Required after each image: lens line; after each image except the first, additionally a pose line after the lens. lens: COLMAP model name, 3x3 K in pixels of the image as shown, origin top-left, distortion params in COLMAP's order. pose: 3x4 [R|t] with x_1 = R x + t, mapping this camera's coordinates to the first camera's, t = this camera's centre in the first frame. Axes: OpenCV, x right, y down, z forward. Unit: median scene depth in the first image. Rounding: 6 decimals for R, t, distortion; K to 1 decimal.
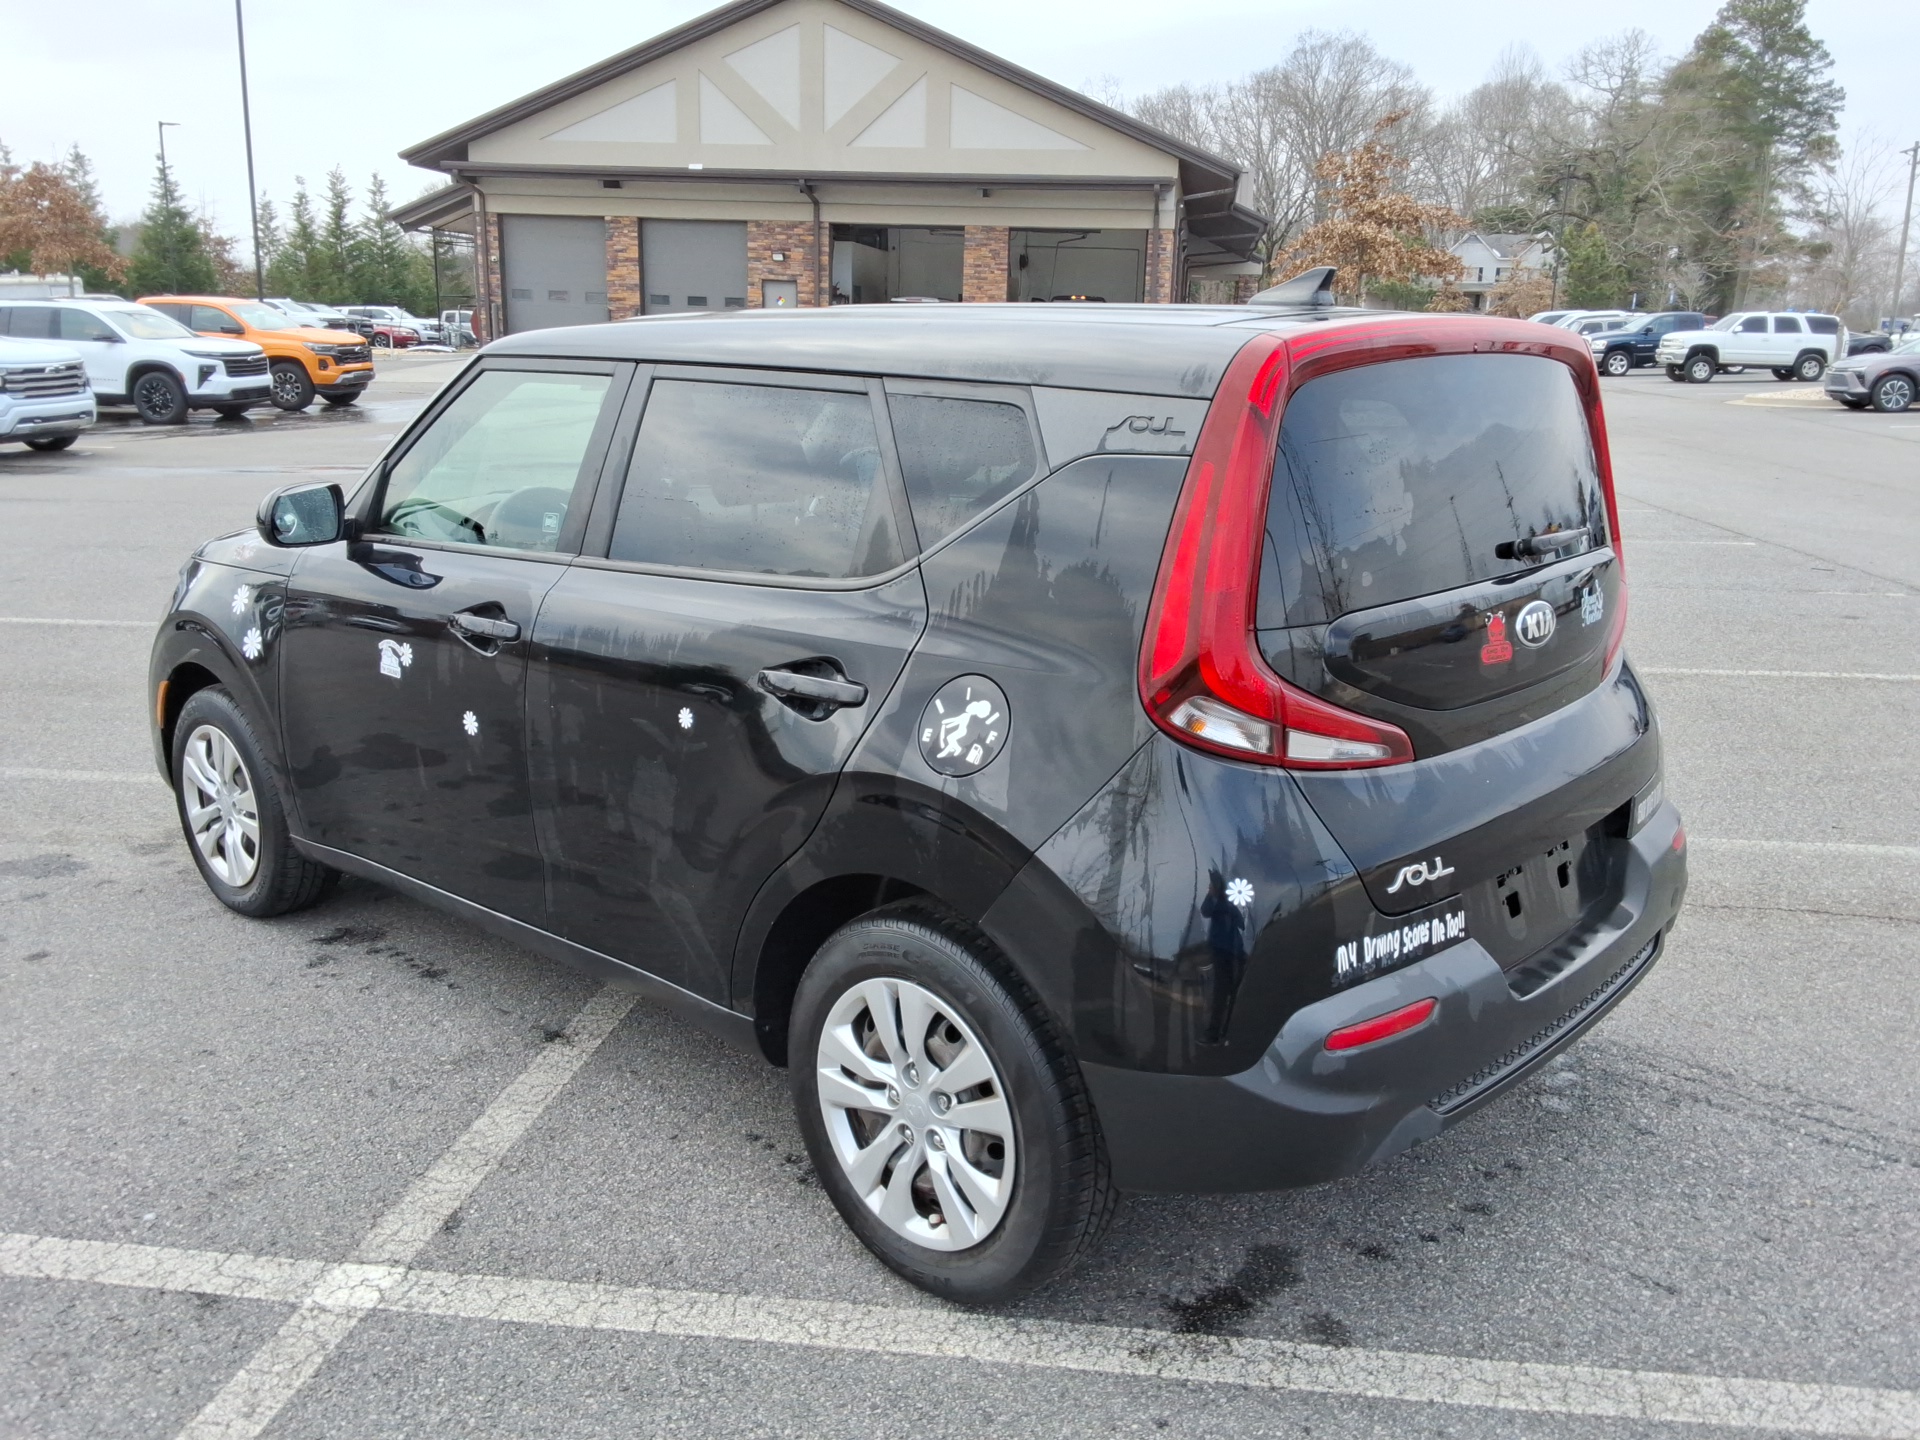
lens RADIAL K [[1523.9, 0, 966.0], [0, 1523.9, 709.2], [0, 0, 1]] dist [0.090044, -0.124122]
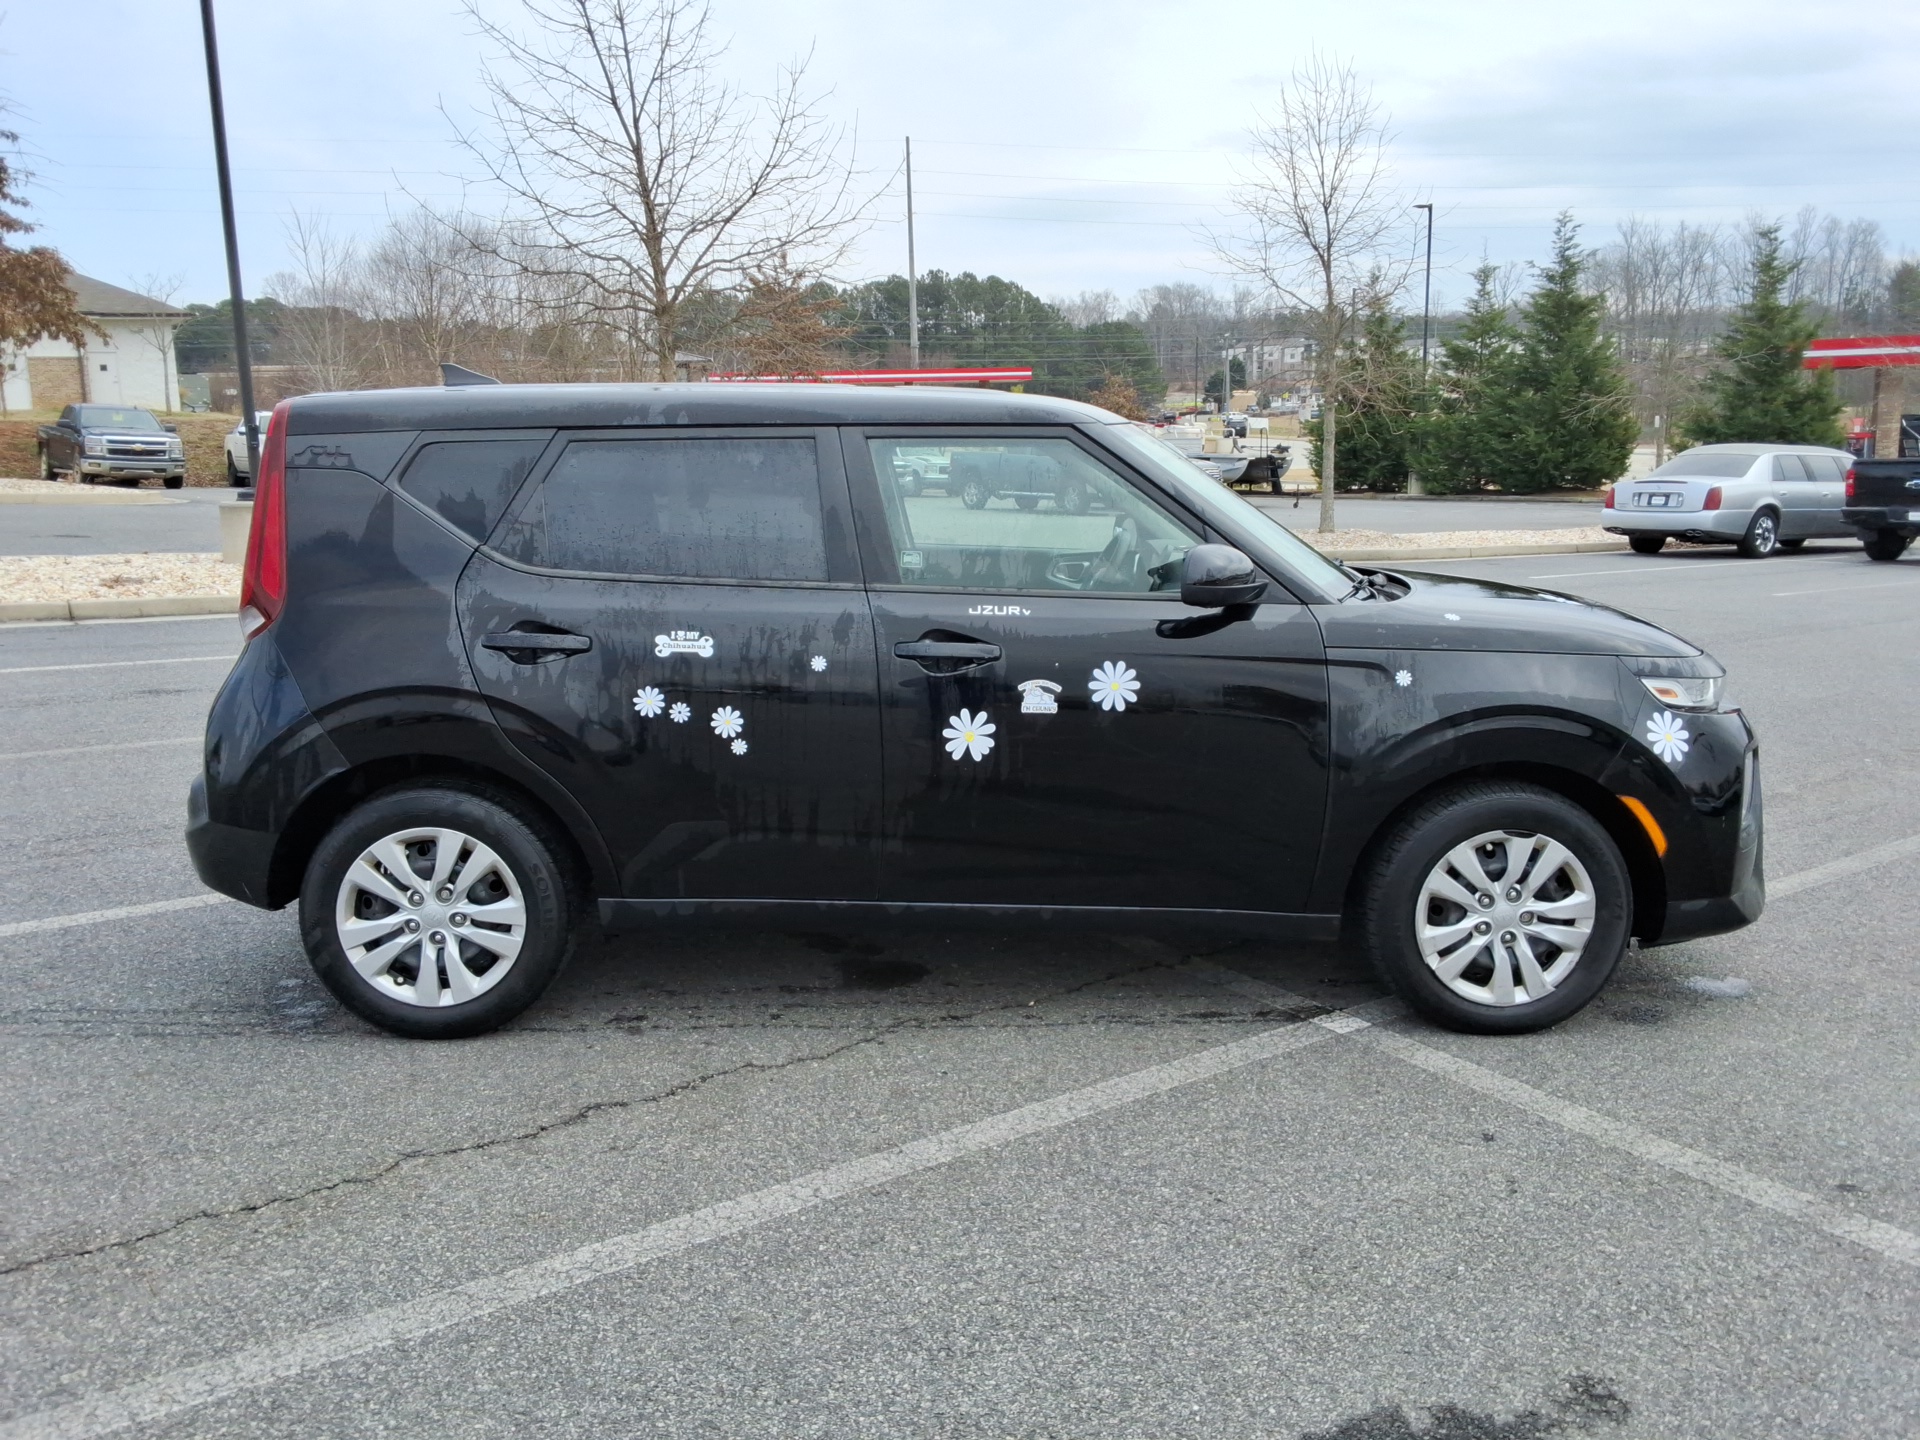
lens RADIAL K [[1523.9, 0, 979.0], [0, 1523.9, 723.5], [0, 0, 1]] dist [0.090044, -0.124122]
pose [[-0.717442, 0.125692, -0.685185, 0.060558], [-0.165243, 0.924809, 0.342671, -0.035860], [0.676736, 0.359068, -0.642727, 0.156744]]
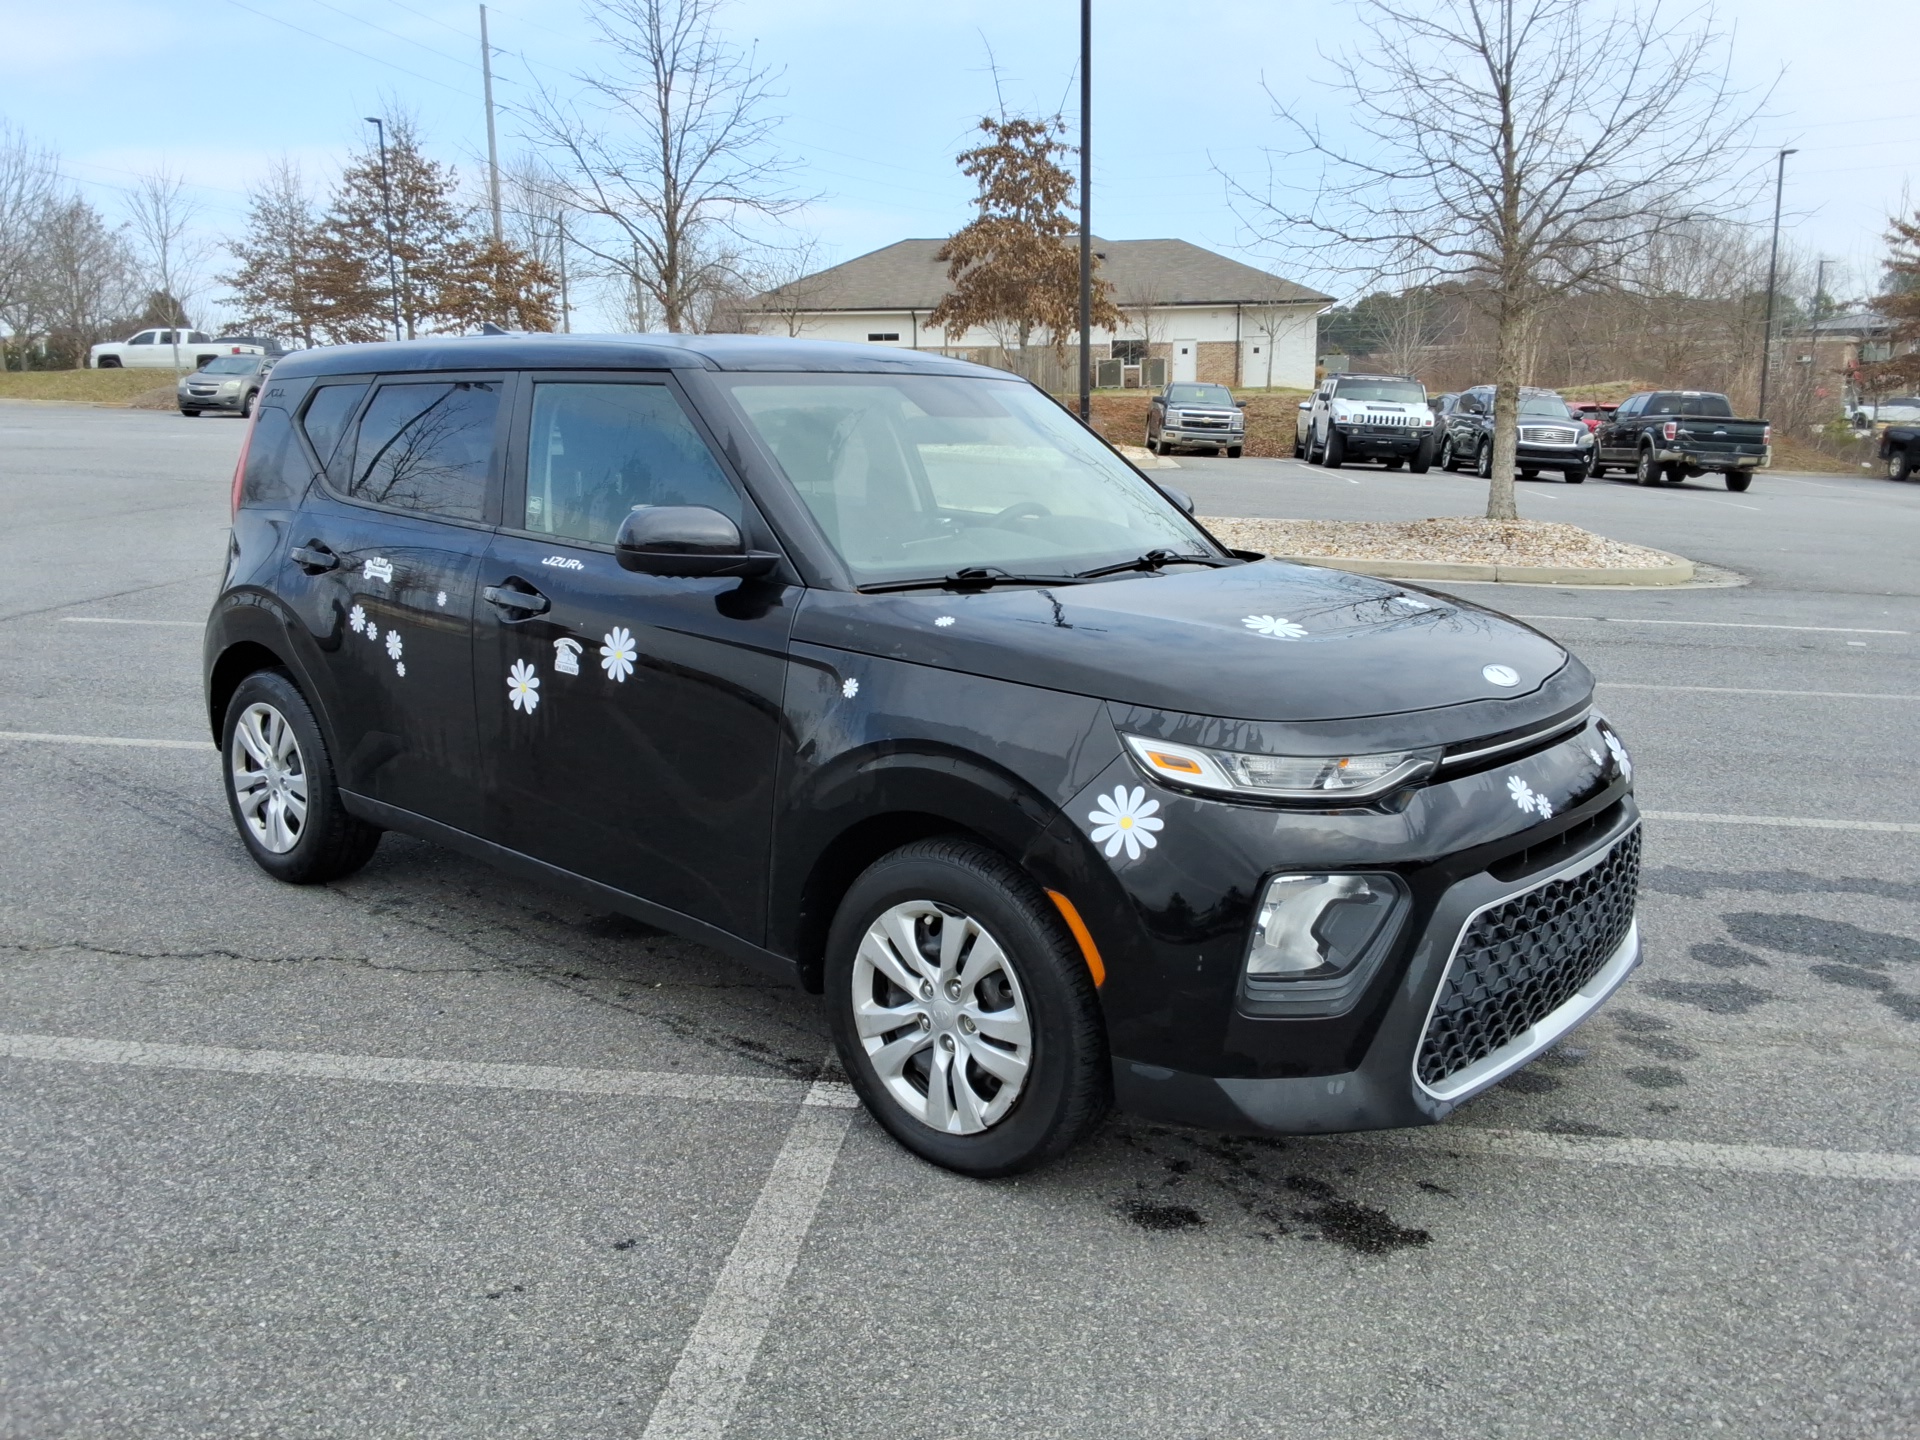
lens RADIAL K [[1523.9, 0, 961.9], [0, 1523.9, 721.4], [0, 0, 1]] dist [0.090044, -0.124122]
pose [[-0.998828, -0.008404, -0.047657, -0.016006], [-0.027921, 0.904441, 0.425685, -0.040600], [0.039525, 0.426517, -0.903616, 0.179166]]
